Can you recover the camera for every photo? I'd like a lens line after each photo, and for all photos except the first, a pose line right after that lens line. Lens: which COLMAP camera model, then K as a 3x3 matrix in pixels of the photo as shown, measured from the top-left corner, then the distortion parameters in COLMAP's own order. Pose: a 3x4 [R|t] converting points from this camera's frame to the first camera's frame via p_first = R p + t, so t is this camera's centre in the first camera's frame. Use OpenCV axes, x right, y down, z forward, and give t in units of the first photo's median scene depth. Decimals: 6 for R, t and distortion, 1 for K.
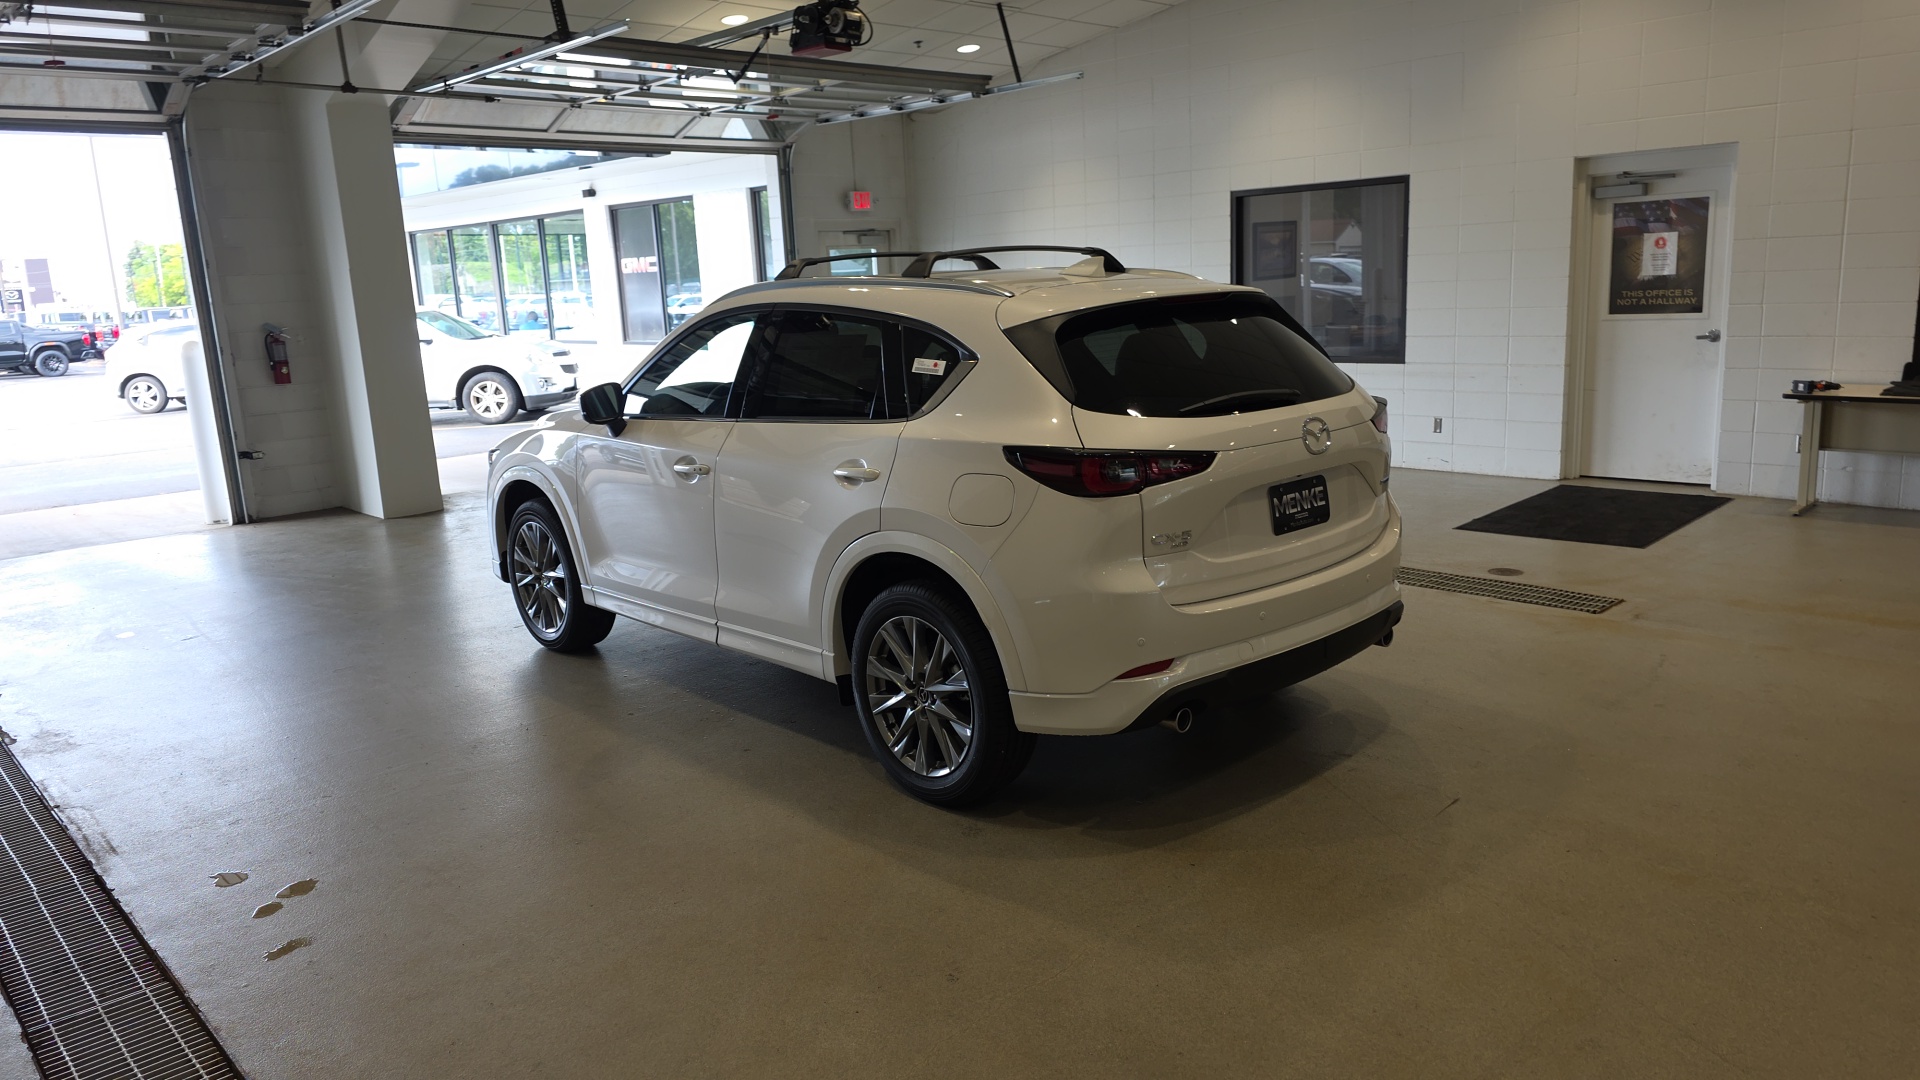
lens RADIAL K [[1279.6, 0, 988.7], [0, 1279.6, 553.6], [0, 0, 1]] dist [0.058890, -0.054841]
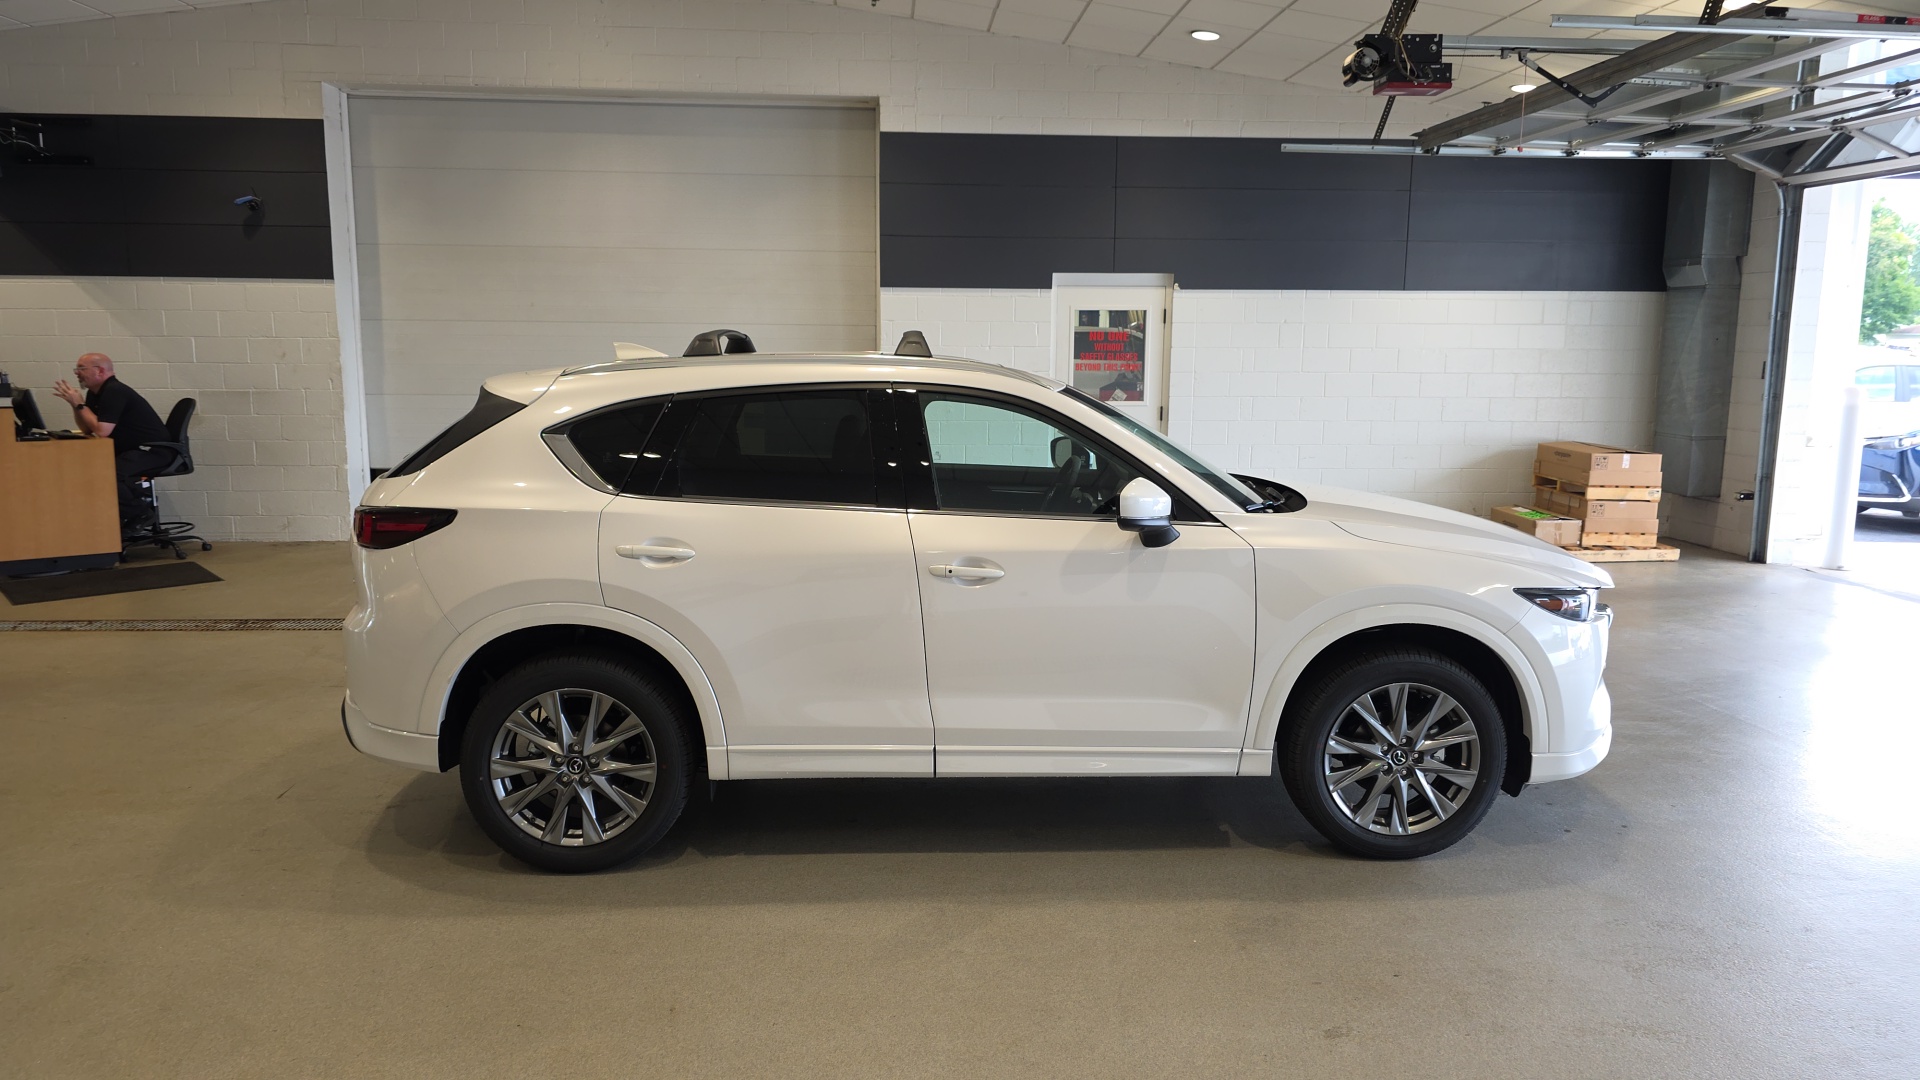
lens RADIAL K [[1279.6, 0, 972.9], [0, 1279.6, 538.7], [0, 0, 1]] dist [0.058890, -0.054841]
pose [[-0.645590, 0.153283, -0.748143, 0.363360], [-0.144357, 0.937494, 0.316647, -0.229025], [0.749917, 0.312423, -0.583109, 0.946067]]
